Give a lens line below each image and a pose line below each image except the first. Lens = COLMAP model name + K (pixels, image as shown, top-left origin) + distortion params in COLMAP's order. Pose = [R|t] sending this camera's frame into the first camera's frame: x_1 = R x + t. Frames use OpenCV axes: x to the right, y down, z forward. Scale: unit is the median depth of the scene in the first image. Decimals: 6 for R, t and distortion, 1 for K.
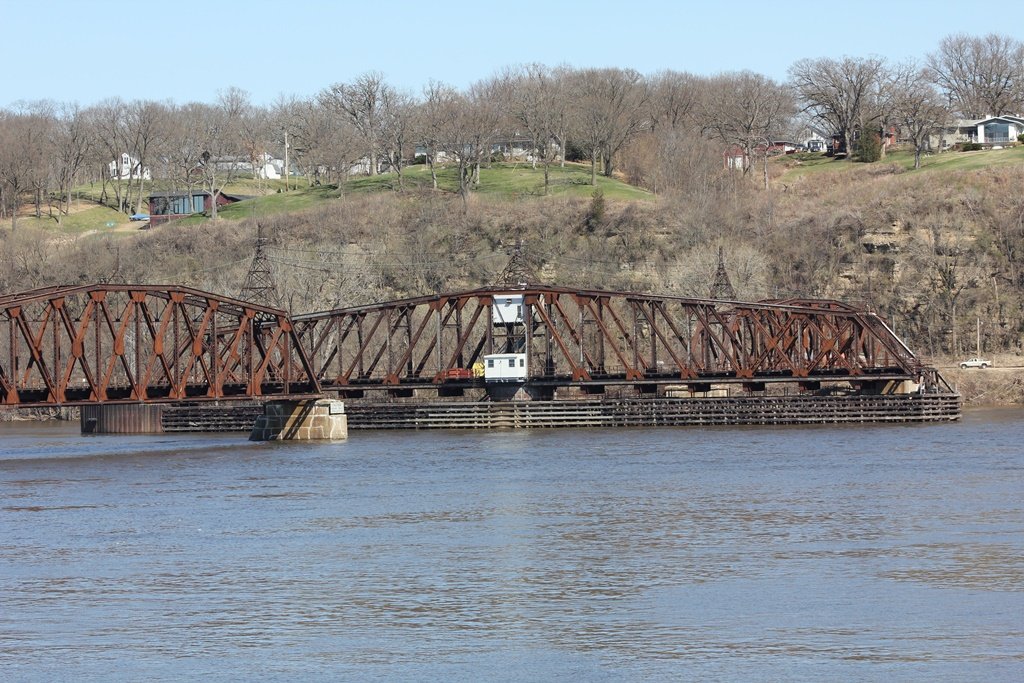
lens RADIAL K [[3596.0, 0, 512.0], [0, 3596.0, 341.5], [0, 0, 1]] dist [-0.090867, 0.573535]
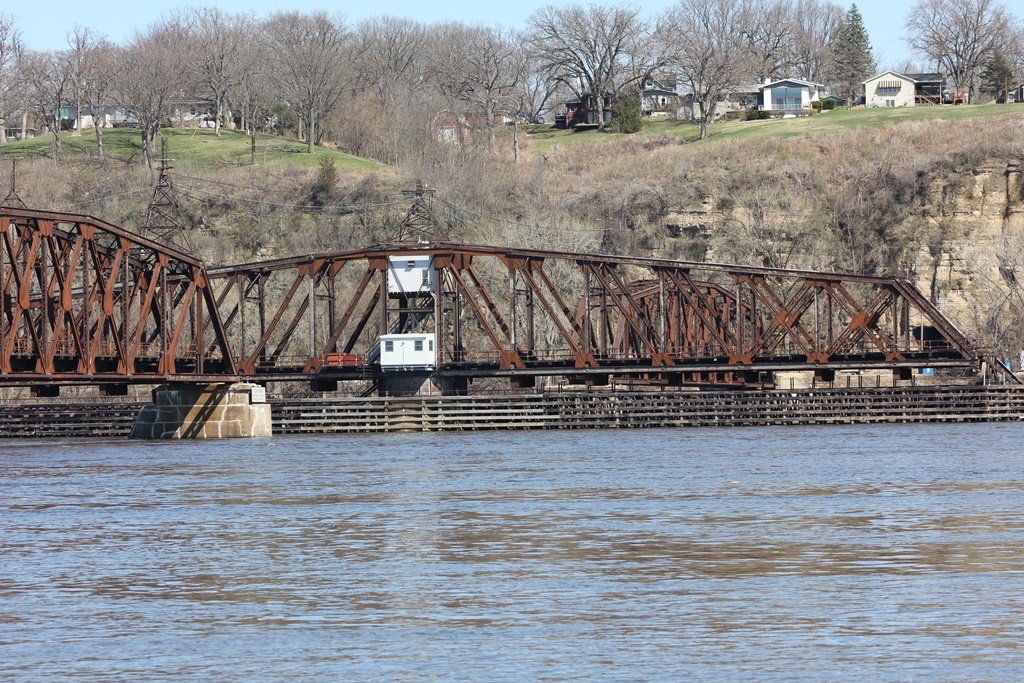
lens RADIAL K [[3965.7, 0, 512.0], [0, 3965.7, 341.5], [0, 0, 1]] dist [0.053186, 0.033020]
pose [[0.986713, 0.006942, 0.162327, -0.114535], [-0.004657, 0.999885, -0.014455, 0.016946], [-0.162409, 0.013507, 0.986631, 0.175395]]
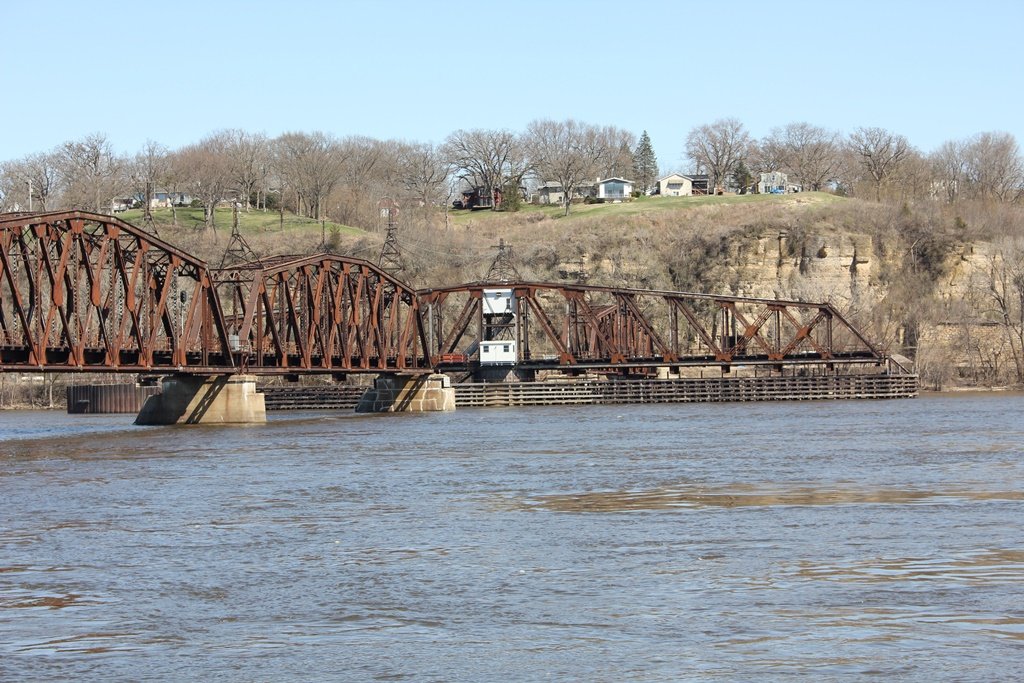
lens RADIAL K [[2458.6, 0, 512.0], [0, 2458.6, 341.5], [0, 0, 1]] dist [0.052629, -0.037516]
pose [[0.965637, 0.007132, 0.259796, -0.197930], [-0.002893, 0.999856, -0.016695, 0.016544], [-0.259878, 0.015369, 0.965519, 0.248300]]
